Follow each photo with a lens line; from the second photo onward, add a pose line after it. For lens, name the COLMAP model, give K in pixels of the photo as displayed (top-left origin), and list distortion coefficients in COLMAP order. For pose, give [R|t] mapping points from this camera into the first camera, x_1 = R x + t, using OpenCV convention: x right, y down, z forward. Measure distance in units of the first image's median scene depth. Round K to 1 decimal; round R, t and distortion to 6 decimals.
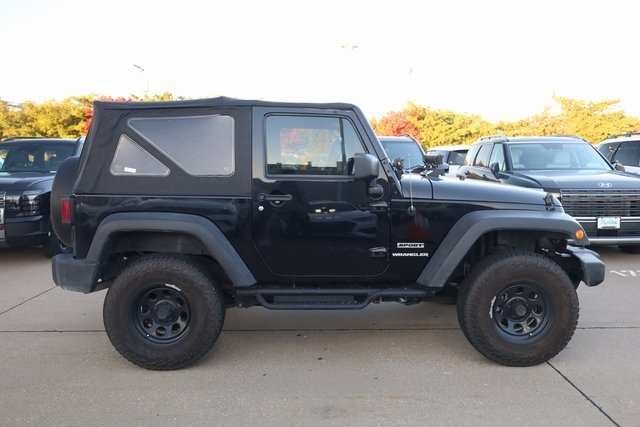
lens RADIAL K [[583.1, 0, 320.0], [0, 583.1, 213.5], [0, 0, 1]] dist [0.001113, 0.000962]
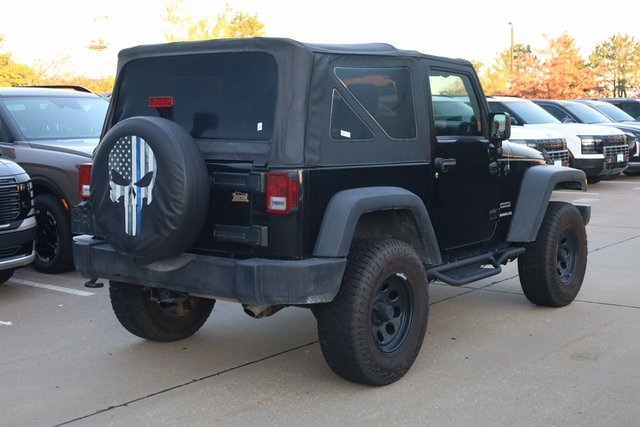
lens RADIAL K [[924.7, 0, 320.0], [0, 924.7, 213.5], [0, 0, 1]] dist [-0.010187, -0.029505]
pose [[0.602491, -0.085657, 0.793516, -1.315718], [0.082397, 0.995587, 0.044908, -0.028122], [-0.793861, 0.038327, 0.606891, 0.294725]]
